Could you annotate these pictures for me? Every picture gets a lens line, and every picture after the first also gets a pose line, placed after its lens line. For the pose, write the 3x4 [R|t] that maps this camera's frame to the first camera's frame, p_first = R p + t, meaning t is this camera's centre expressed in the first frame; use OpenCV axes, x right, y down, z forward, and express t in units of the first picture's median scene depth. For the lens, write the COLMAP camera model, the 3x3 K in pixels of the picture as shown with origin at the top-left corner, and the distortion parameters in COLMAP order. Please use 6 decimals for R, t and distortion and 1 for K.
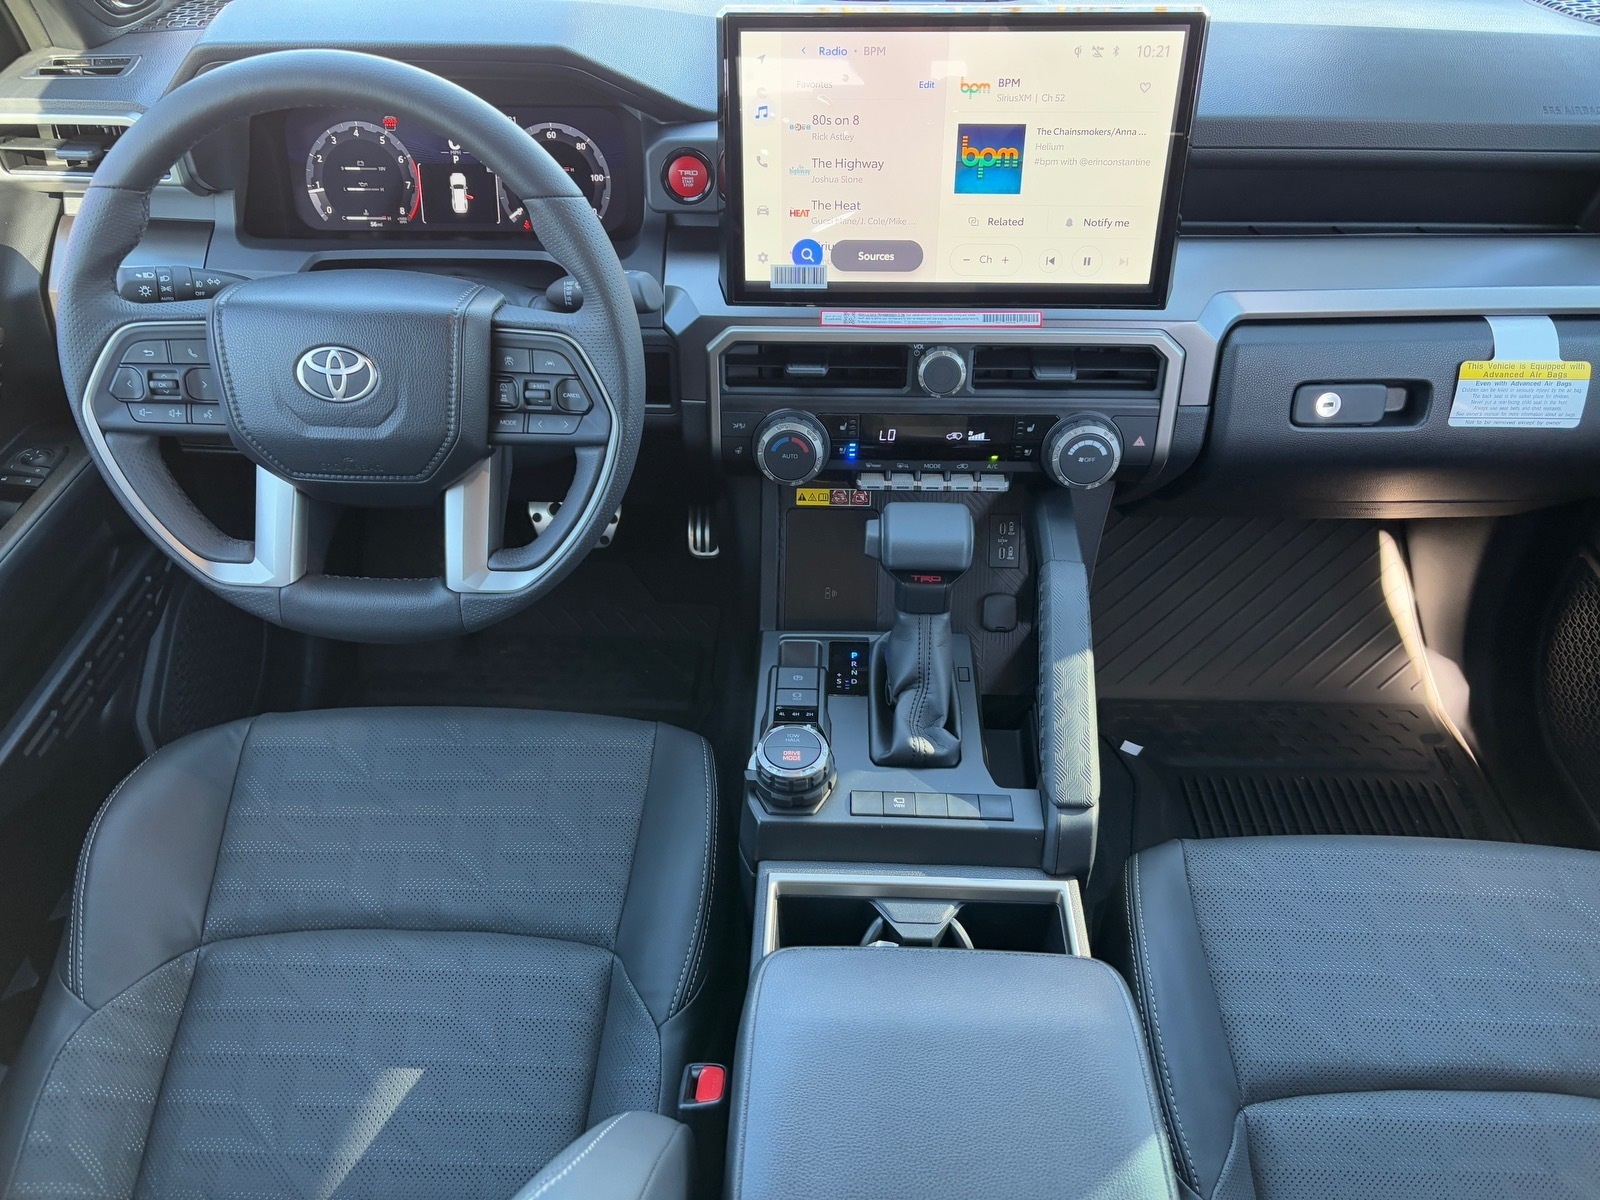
lens RADIAL K [[1201.4, 0, 800.0], [0, 1201.4, 600.0], [0, 0, 1]] dist [0.009046, 0.001835]
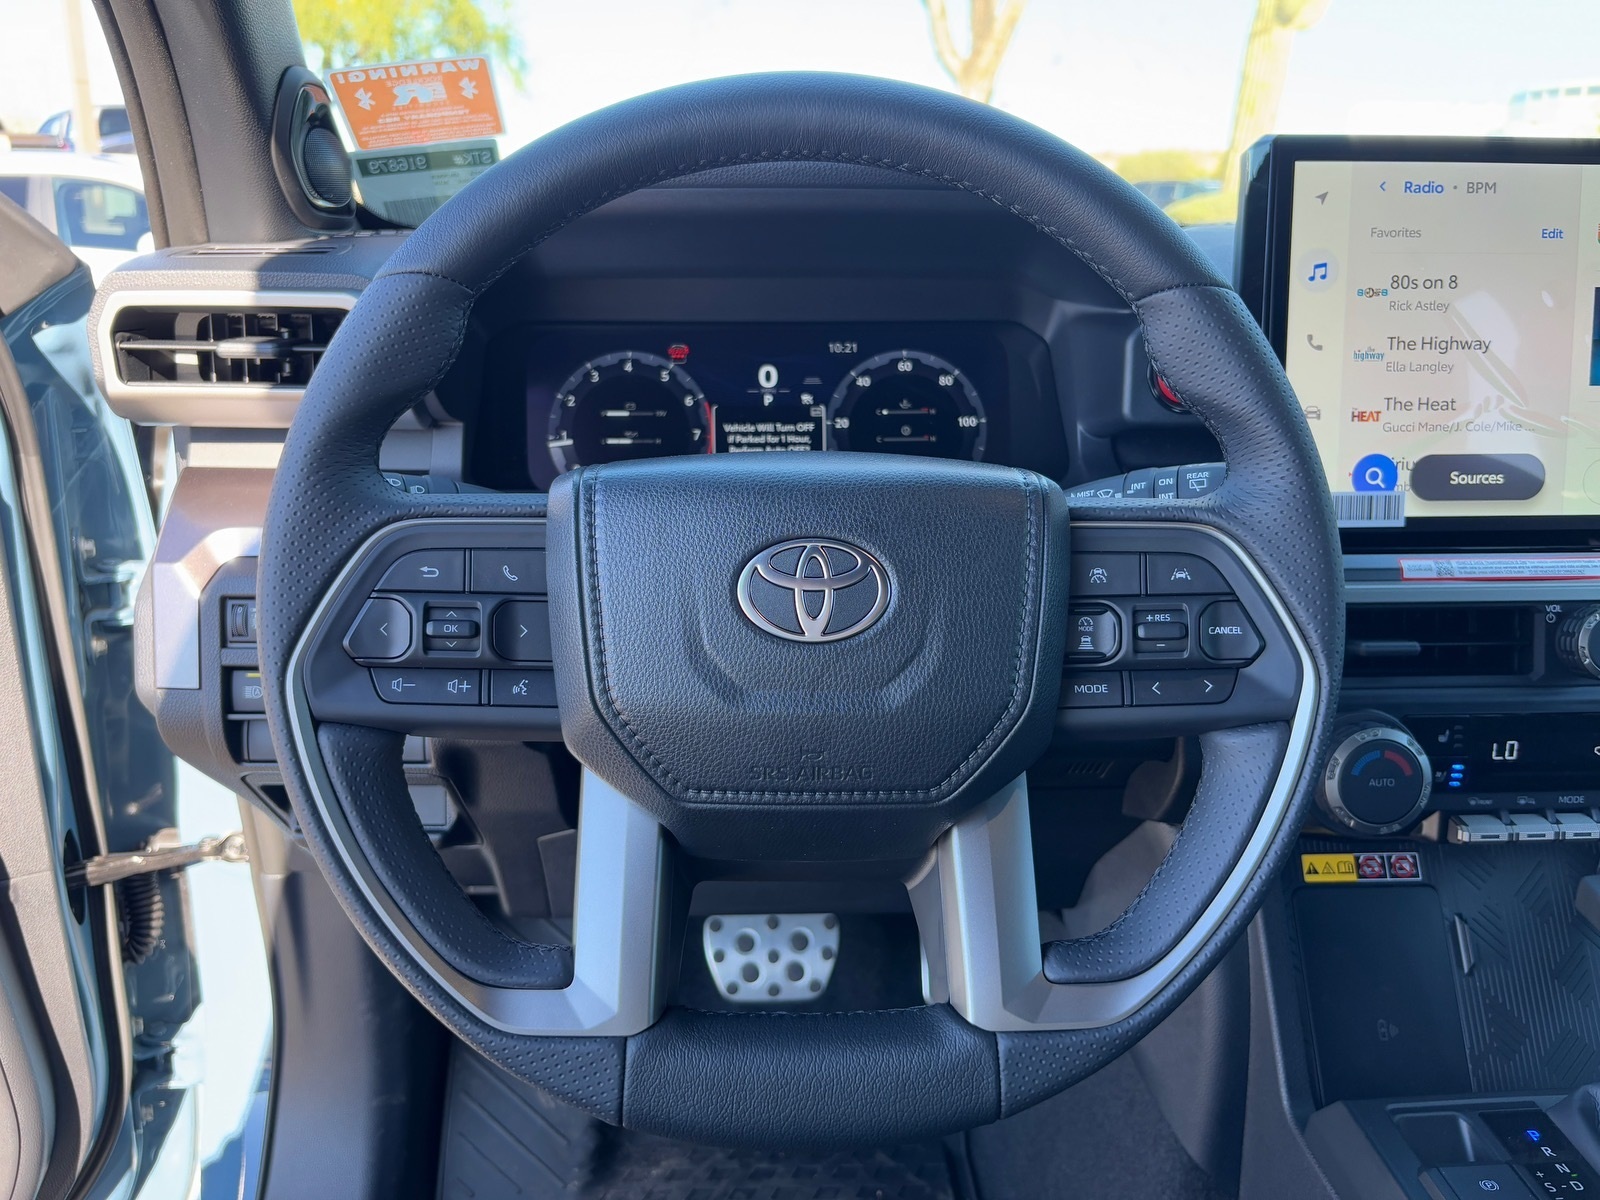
lens RADIAL K [[1206.7, 0, 800.0], [0, 1206.7, 600.0], [0, 0, 1]] dist [0.106132, -0.267914]
pose [[0.996636, -0.014846, 0.080600, -0.367458], [0.044249, 0.925271, -0.376716, 0.012875], [-0.068984, 0.379016, 0.922815, 0.436204]]
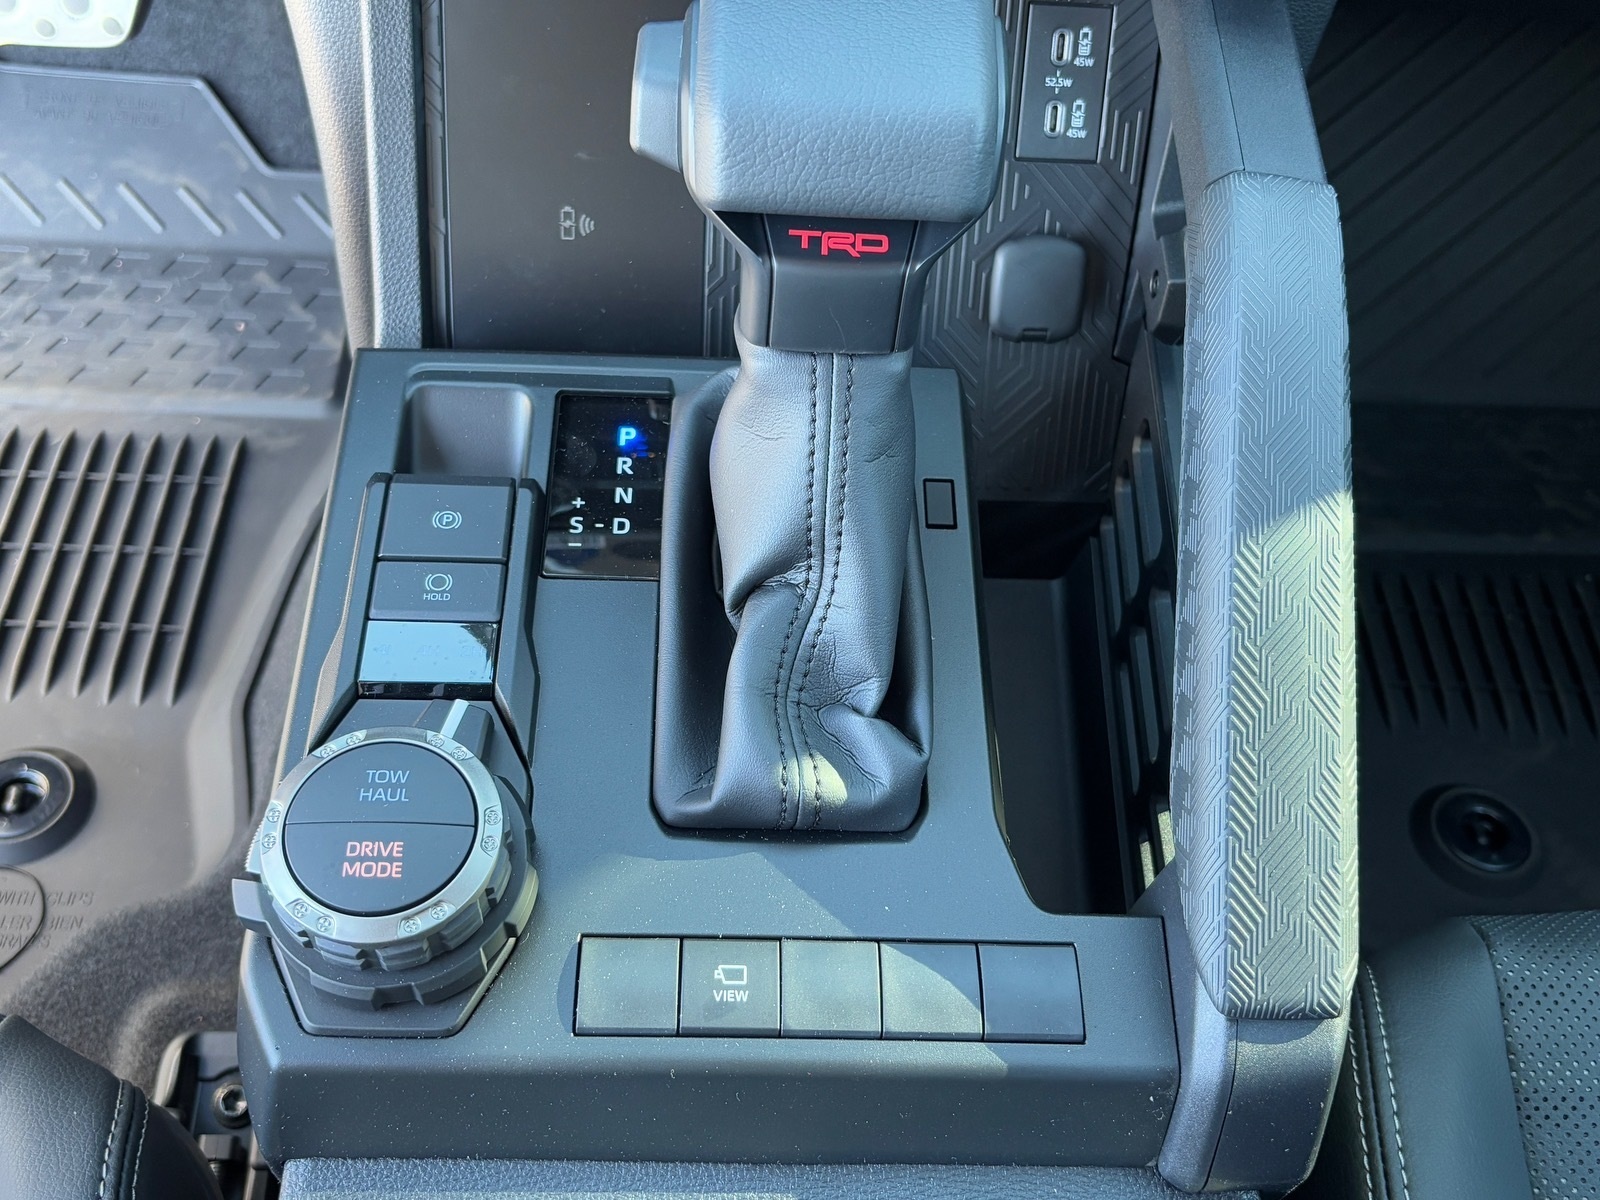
lens RADIAL K [[1578.2, 0, 800.0], [0, 1578.2, 600.0], [0, 0, 1]] dist [0.011750, 0.008497]
pose [[0.996854, -0.005300, 0.079078, 0.065008], [-0.018954, 0.952866, 0.302798, -0.051484], [-0.076956, -0.303345, 0.949768, 0.601657]]
